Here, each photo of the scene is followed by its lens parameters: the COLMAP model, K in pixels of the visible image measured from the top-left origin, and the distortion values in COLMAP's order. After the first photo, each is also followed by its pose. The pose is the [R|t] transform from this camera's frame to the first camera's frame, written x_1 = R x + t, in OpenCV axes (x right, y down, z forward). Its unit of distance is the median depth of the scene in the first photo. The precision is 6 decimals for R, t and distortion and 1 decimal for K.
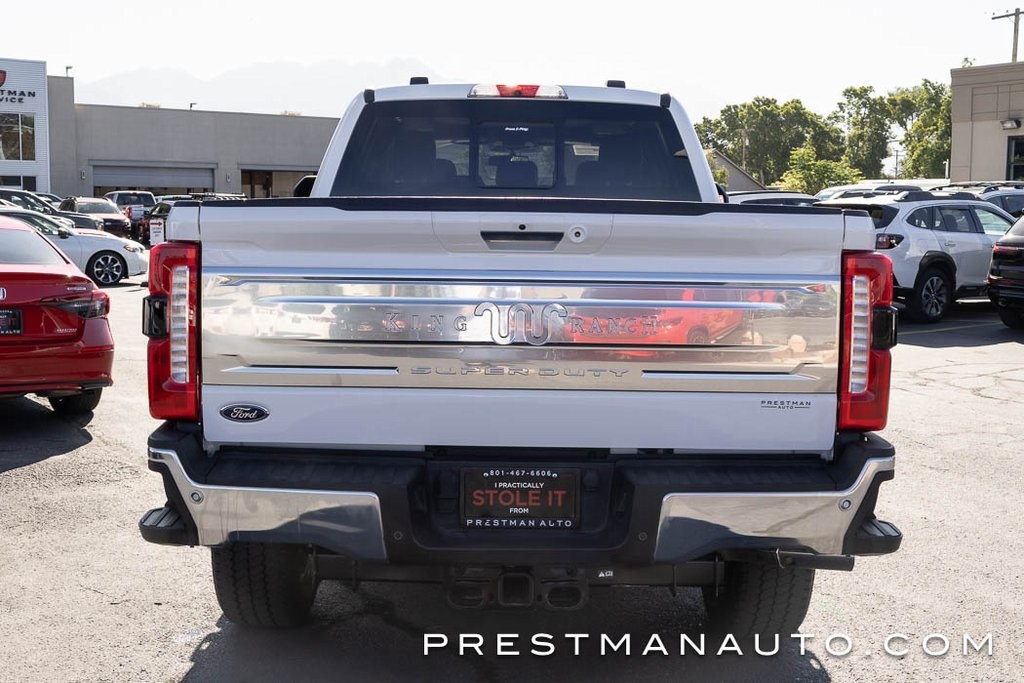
lens RADIAL K [[1032.9, 0, 511.8], [0, 1032.9, 299.1], [0, 0, 1]] dist [0.002450, 0.019848]
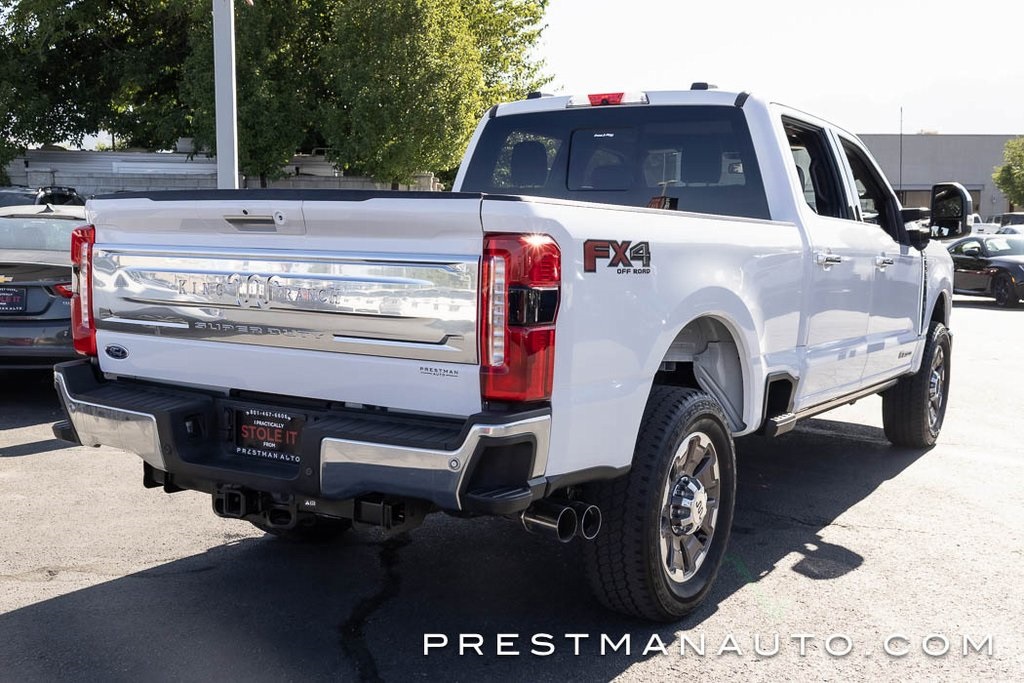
lens RADIAL K [[973.5, 0, 512.0], [0, 973.5, 341.5], [0, 0, 1]] dist [0.016498, 0.000216]
pose [[0.883913, 0.053511, -0.464581, 0.796345], [-0.038700, 0.998394, 0.041367, 0.022518], [0.466048, -0.018585, 0.884564, 0.109469]]
